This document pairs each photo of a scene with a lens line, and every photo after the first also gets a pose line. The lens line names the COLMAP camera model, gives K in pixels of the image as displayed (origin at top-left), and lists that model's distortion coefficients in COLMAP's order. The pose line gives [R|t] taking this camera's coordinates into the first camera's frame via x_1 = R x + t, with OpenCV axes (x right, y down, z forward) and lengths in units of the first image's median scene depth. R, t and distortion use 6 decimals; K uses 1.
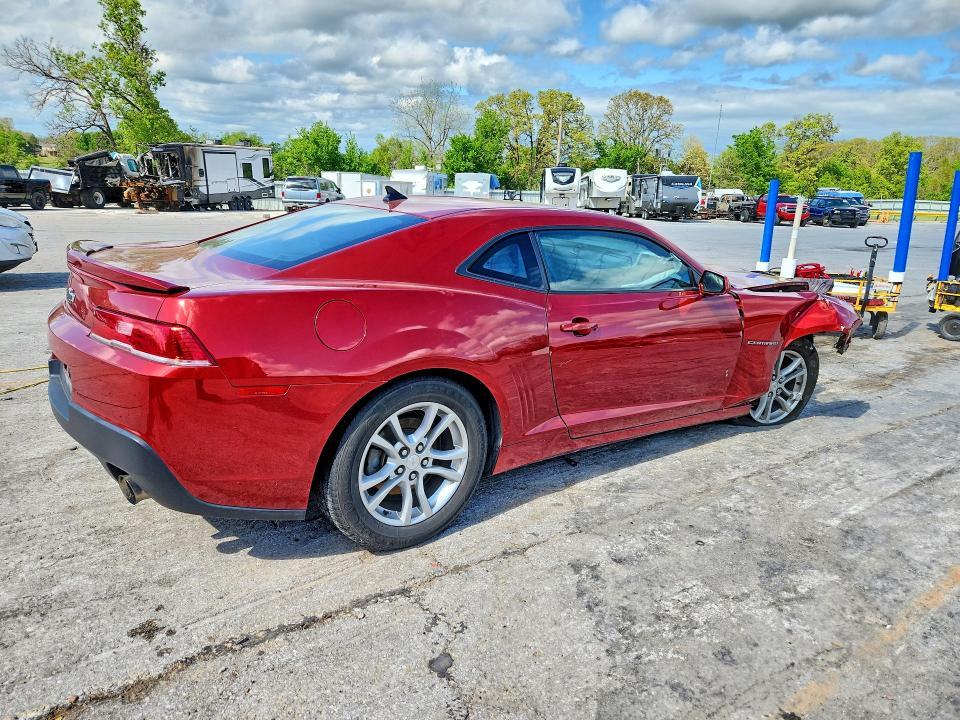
lens RADIAL K [[735.4, 0, 477.7], [0, 735.4, 361.5], [0, 0, 1]] dist [0.041345, -0.032583]
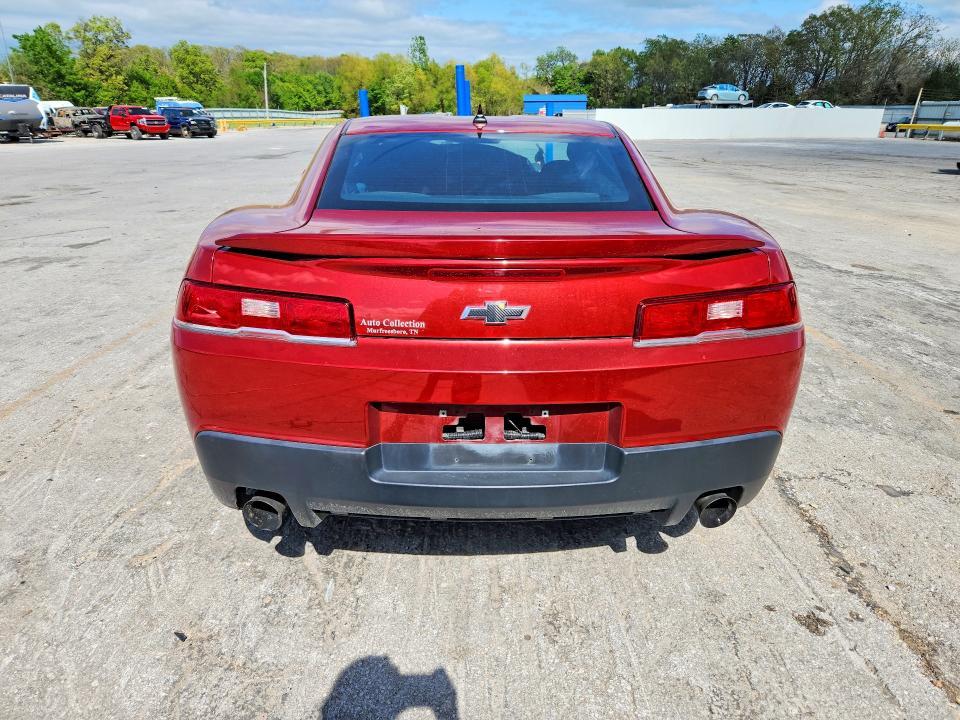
lens RADIAL K [[735.4, 0, 475.9], [0, 735.4, 360.9], [0, 0, 1]] dist [0.041345, -0.032583]
pose [[0.510980, -0.309983, 0.801755, -0.212812], [0.219069, 0.948877, 0.227247, -0.037591], [-0.831209, 0.059521, 0.552764, 0.139139]]
